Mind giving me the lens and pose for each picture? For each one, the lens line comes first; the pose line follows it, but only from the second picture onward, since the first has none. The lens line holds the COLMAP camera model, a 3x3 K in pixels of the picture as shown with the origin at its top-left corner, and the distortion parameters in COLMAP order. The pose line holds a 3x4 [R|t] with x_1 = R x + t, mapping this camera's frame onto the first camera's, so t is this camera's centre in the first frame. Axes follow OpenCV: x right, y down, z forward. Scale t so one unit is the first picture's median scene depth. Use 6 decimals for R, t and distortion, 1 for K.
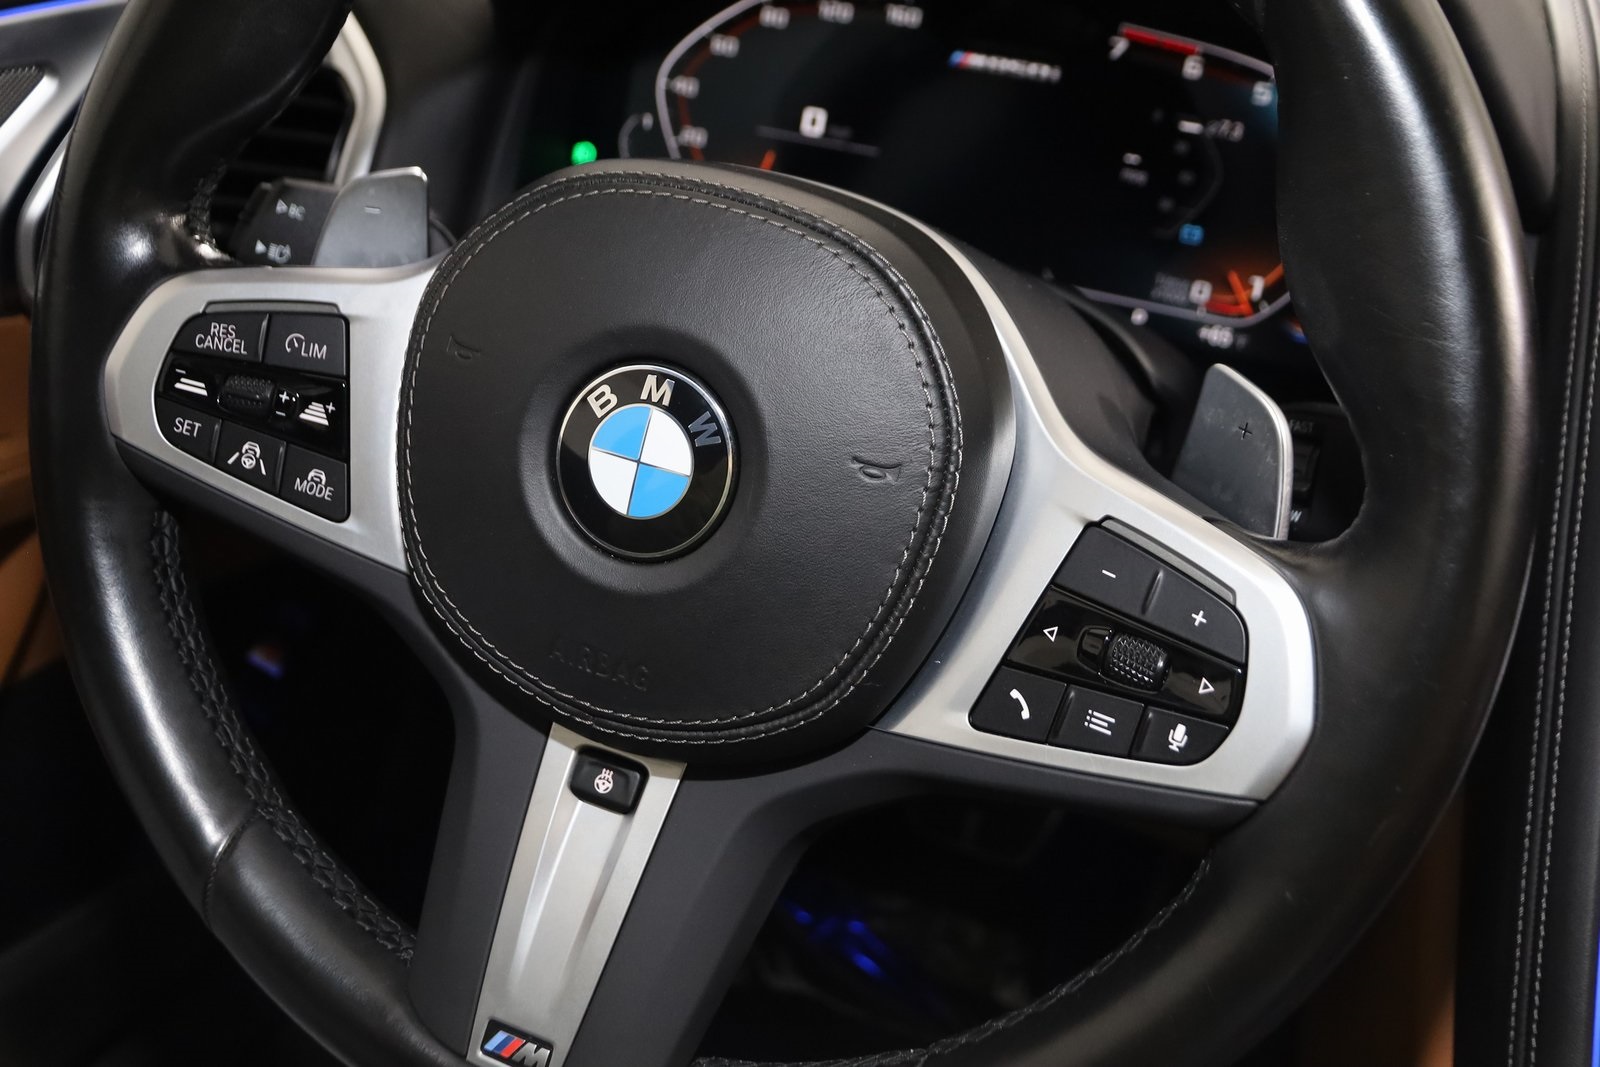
lens RADIAL K [[1590.6, 0, 795.7], [0, 1590.6, 538.1], [0, 0, 1]] dist [-0.019386, 0.000000]
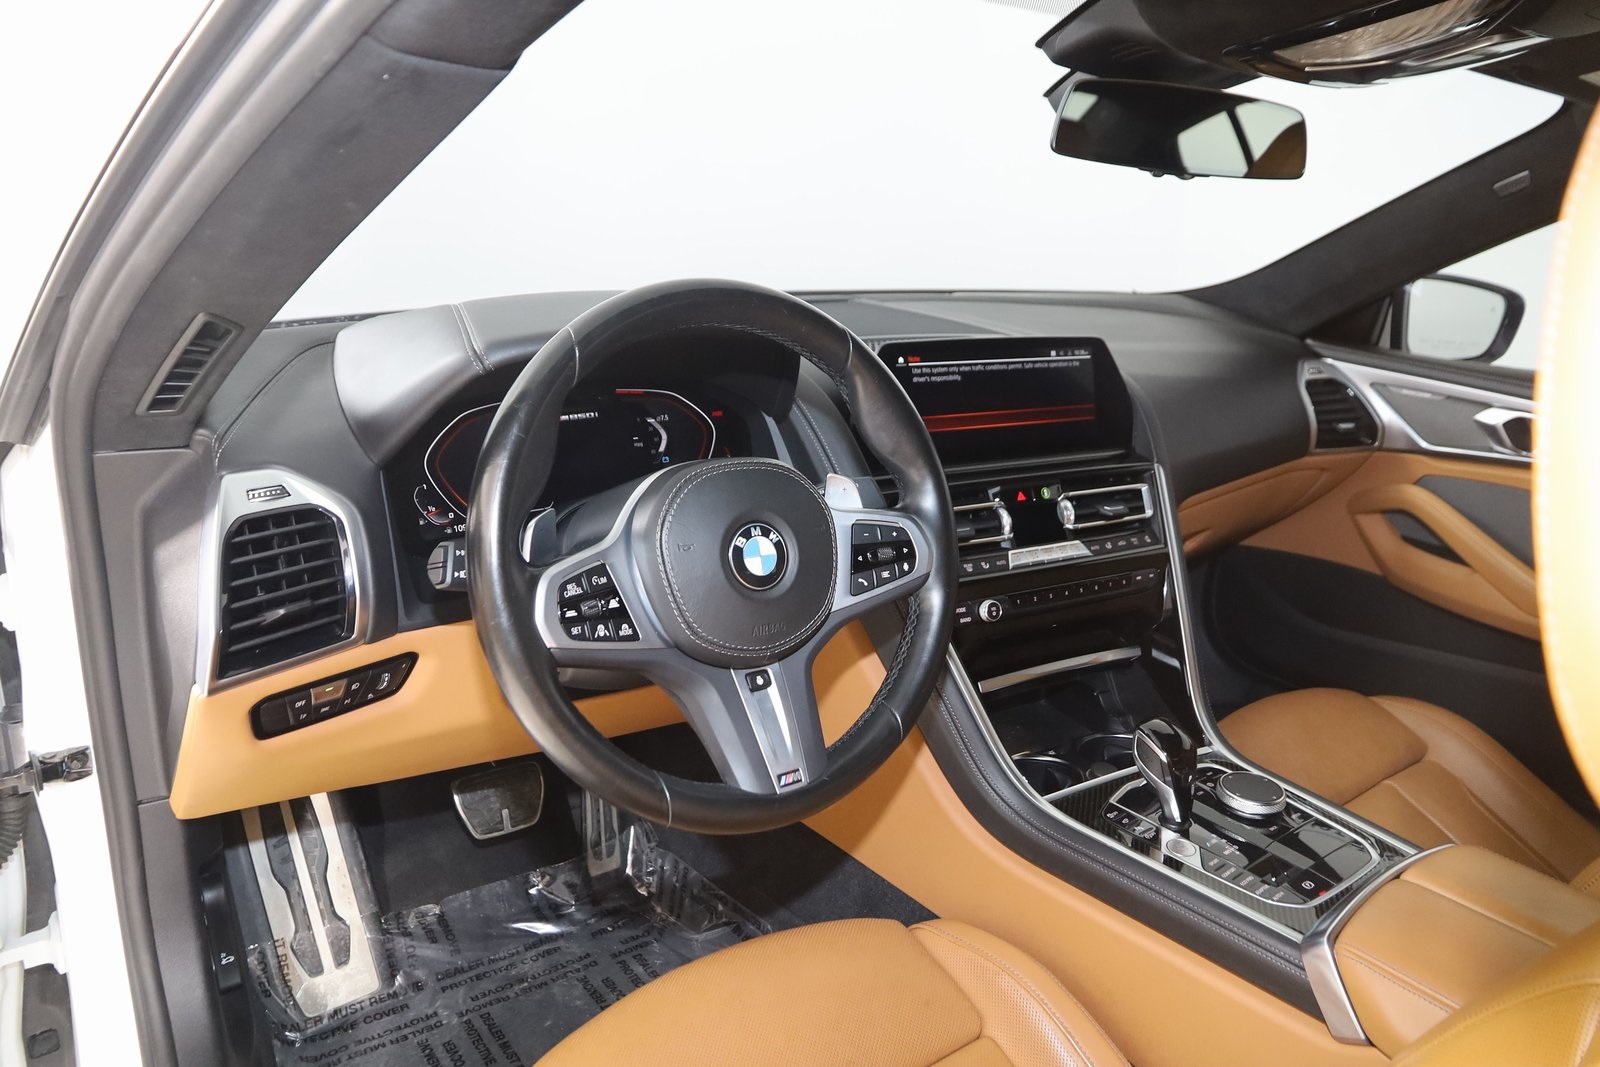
lens RADIAL K [[1061.2, 0, 785.0], [0, 1061.2, 541.0], [0, 0, 1]] dist [-0.086039, 0.001853]
pose [[0.537529, -0.326340, 0.777538, -1.580080], [0.416451, 0.904518, 0.091733, -0.232945], [-0.733233, 0.274498, 0.622109, -0.249156]]
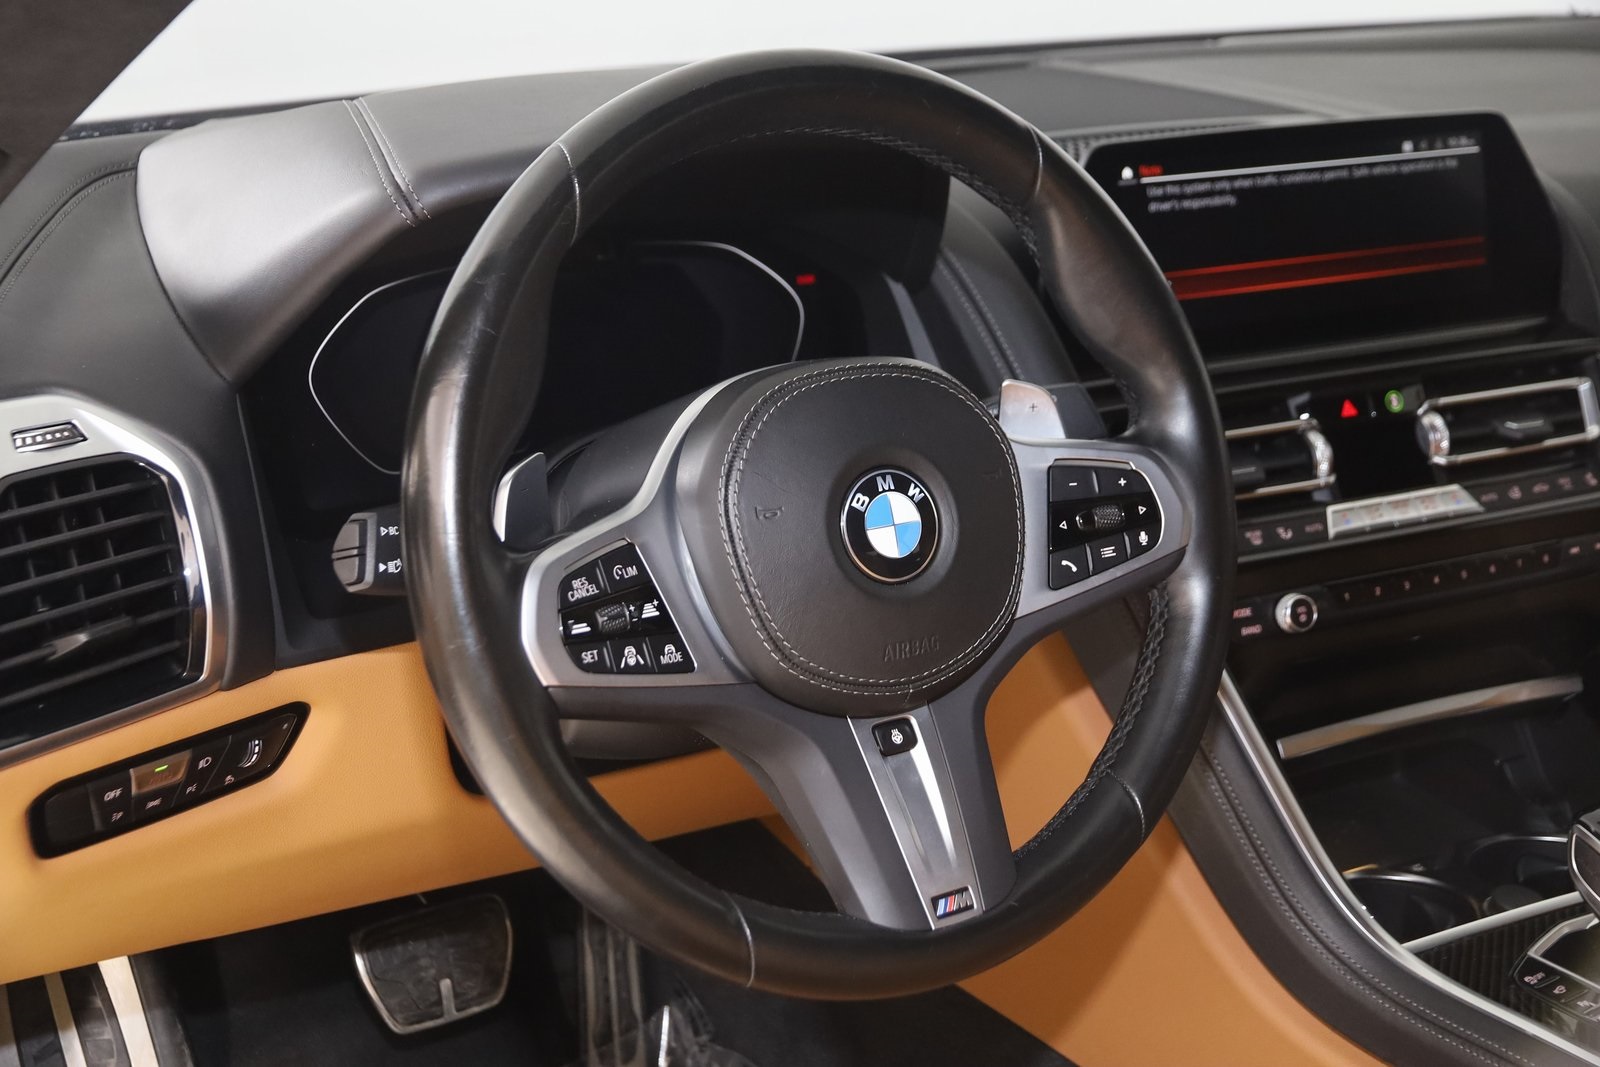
lens RADIAL K [[1930.9, 0, 799.1], [0, 1930.9, 525.1], [0, 0, 1]] dist [0.065660, 0.000000]
pose [[0.575565, -0.349194, 0.739452, -1.703013], [0.441452, 0.893845, 0.078492, -0.257495], [-0.688364, 0.281255, 0.668618, -0.323413]]
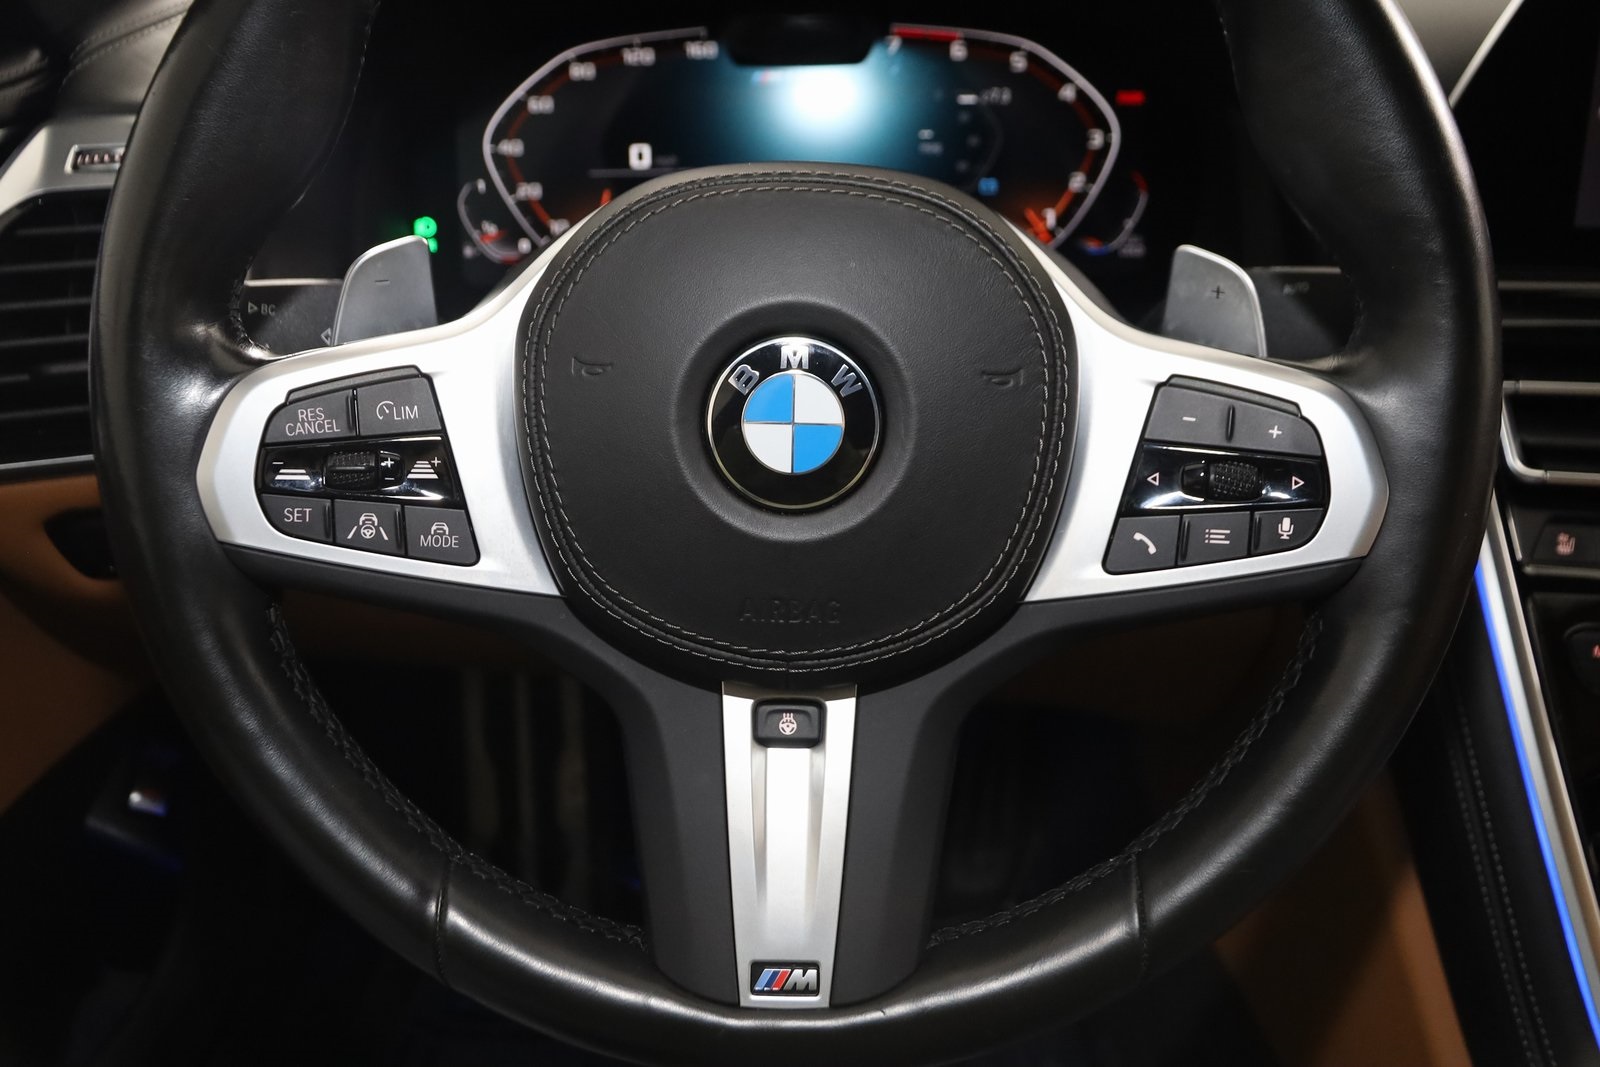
lens RADIAL K [[1432.0, 0, 805.7], [0, 1432.0, 532.4], [0, 0, 1]] dist [-0.054211, 0.024054]
pose [[0.922157, -0.252504, 0.293031, -0.406186], [0.258974, 0.965731, 0.017187, 0.011201], [-0.287329, 0.060039, 0.955948, 0.038799]]
